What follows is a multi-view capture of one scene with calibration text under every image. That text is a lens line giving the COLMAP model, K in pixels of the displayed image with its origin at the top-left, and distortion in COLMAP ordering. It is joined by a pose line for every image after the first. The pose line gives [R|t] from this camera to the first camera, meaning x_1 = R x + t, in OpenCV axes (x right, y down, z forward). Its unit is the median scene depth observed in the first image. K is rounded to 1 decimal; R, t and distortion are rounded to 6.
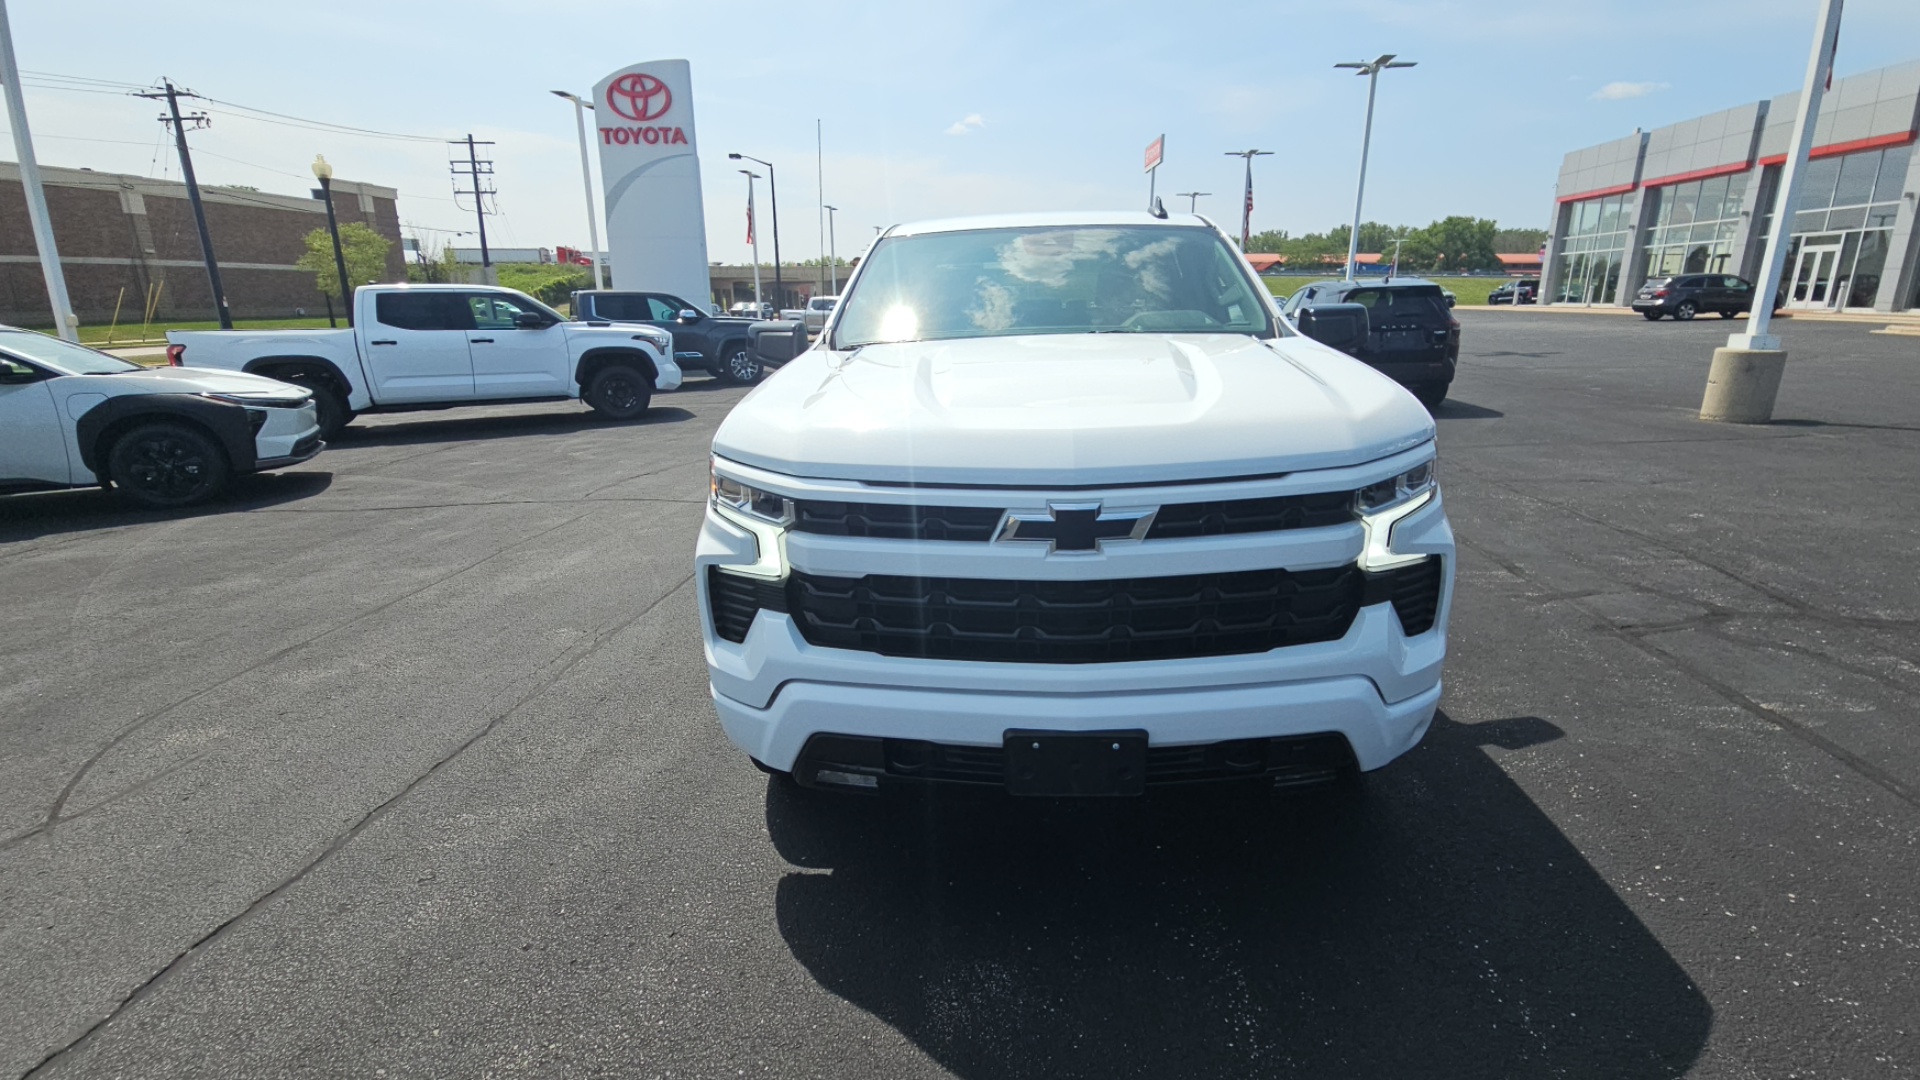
lens RADIAL K [[863.1, 0, 984.5], [0, 863.1, 537.7], [0, 0, 1]] dist [0.012026, -0.007977]
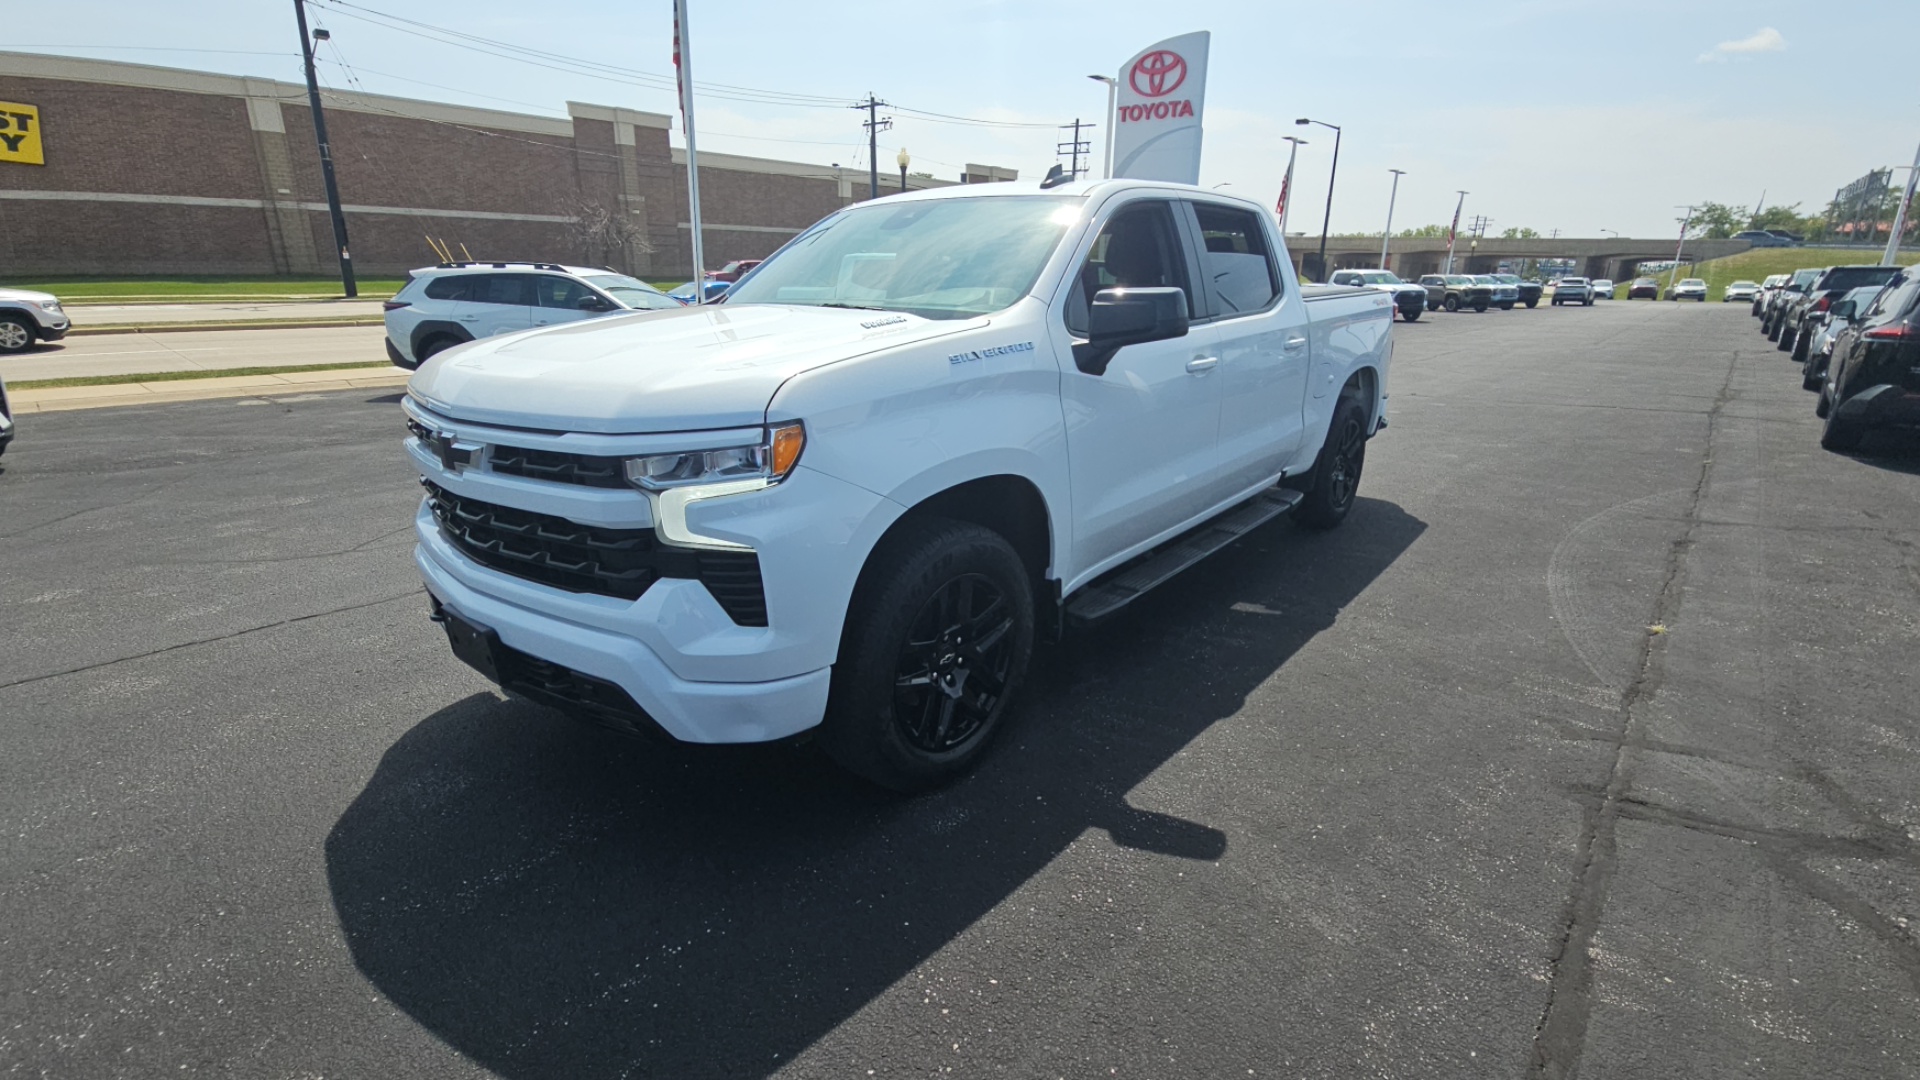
lens RADIAL K [[857.4, 0, 981.0], [0, 857.4, 544.5], [0, 0, 1]] dist [0.006568, -0.005799]
pose [[0.806515, 0.201986, -0.555639, 0.123274], [-0.179185, 0.979135, 0.095847, -0.011576], [0.563406, 0.022260, 0.825880, 0.033095]]
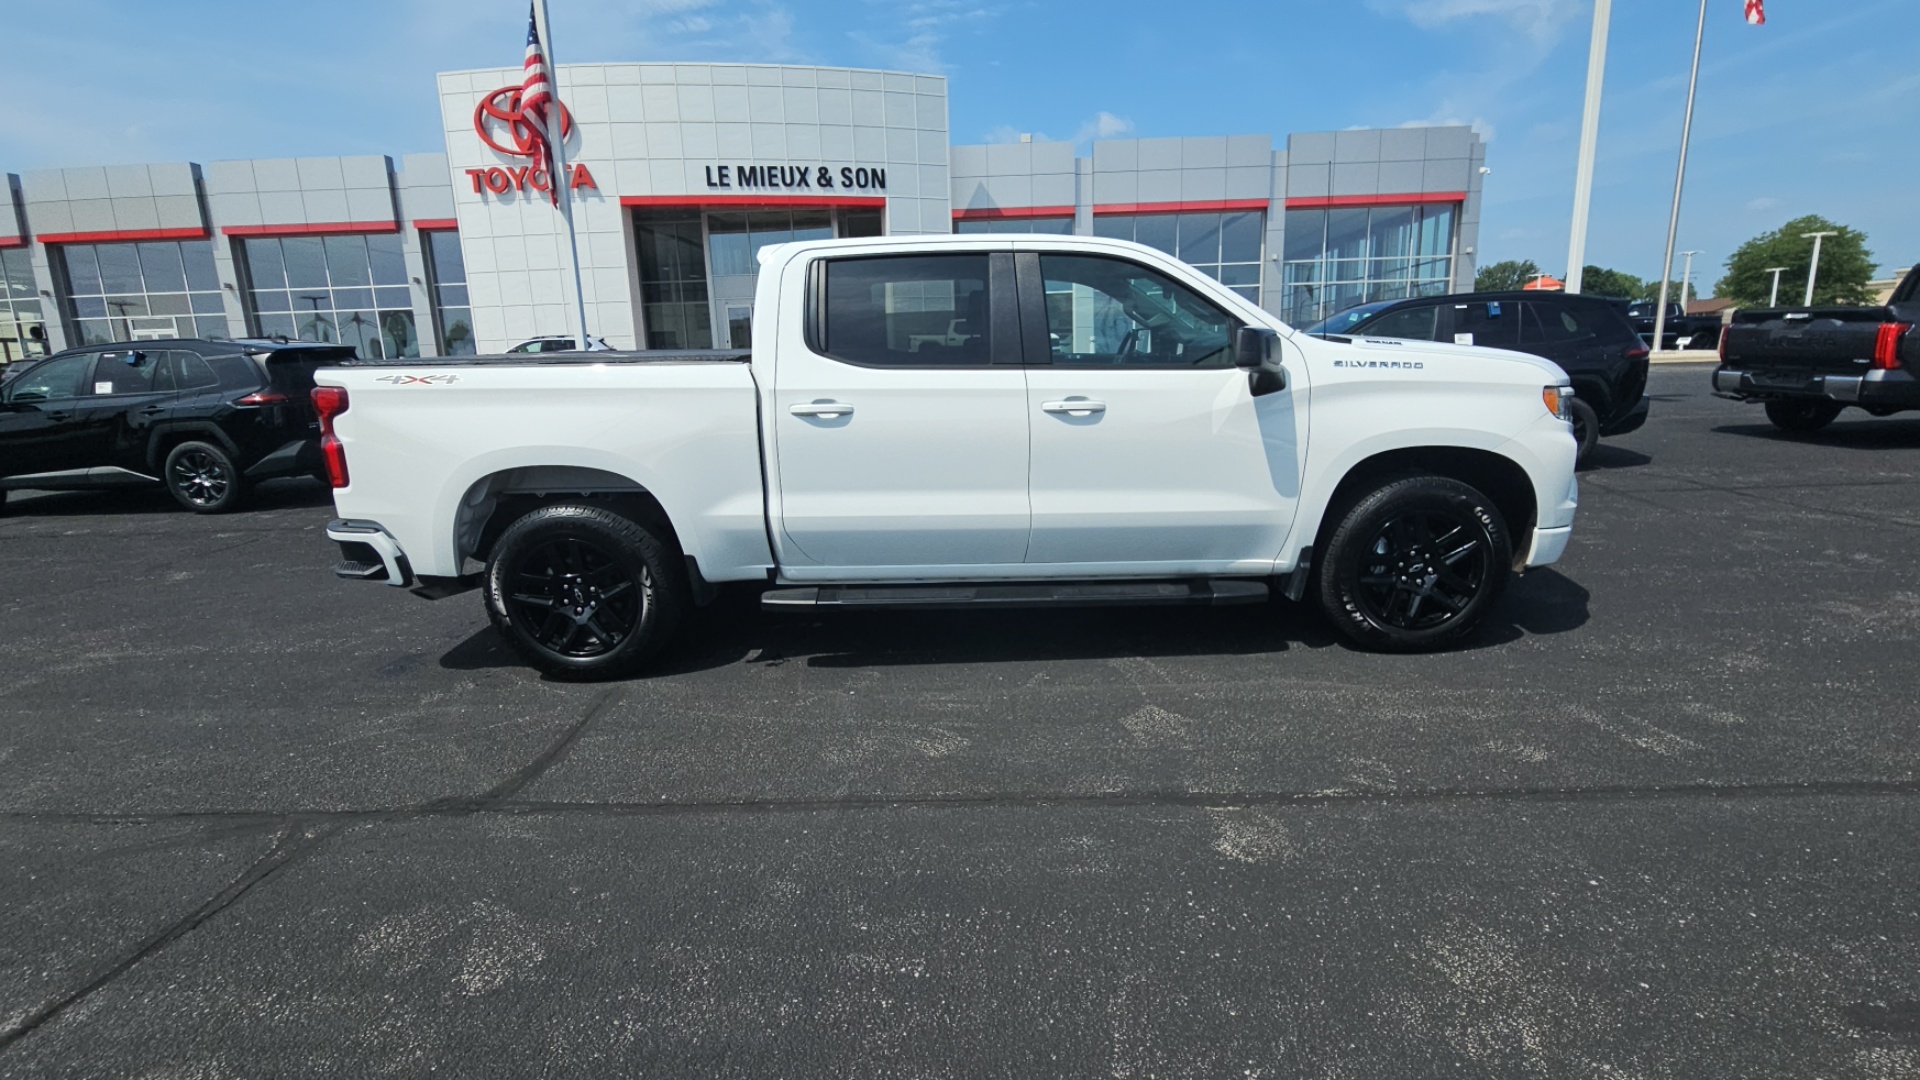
lens RADIAL K [[859.9, 0, 982.5], [0, 859.9, 544.3], [0, 0, 1]] dist [-0.000229, -0.001212]
pose [[-0.044194, -0.208248, 0.977077, -0.218638], [0.293412, 0.932194, 0.211954, -0.055195], [-0.954964, 0.296053, 0.019905, 0.235701]]
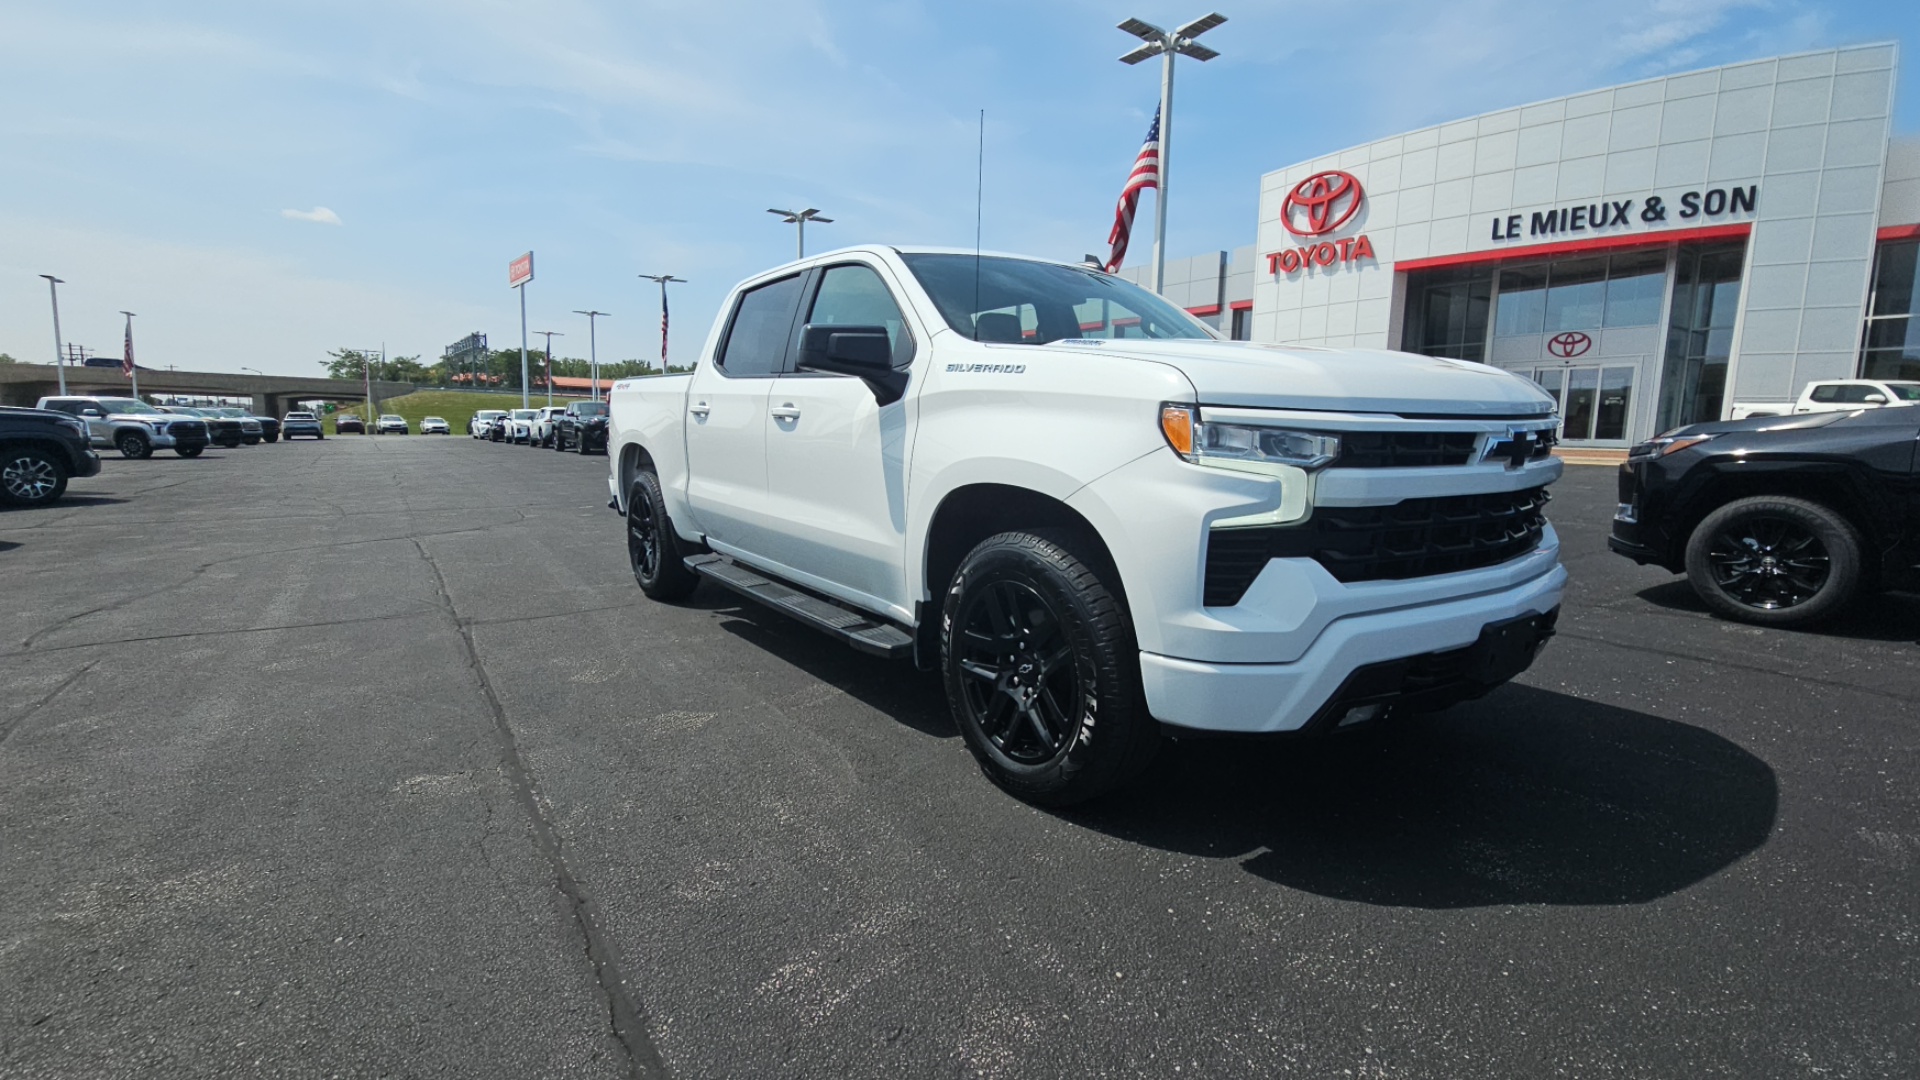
lens RADIAL K [[859.9, 0, 982.5], [0, 859.9, 544.3], [0, 0, 1]] dist [-0.000229, -0.001212]
pose [[0.775103, -0.064126, 0.628572, -0.120393], [0.147166, 0.985797, -0.080904, 0.010527], [-0.614457, 0.155213, 0.773532, 0.048744]]
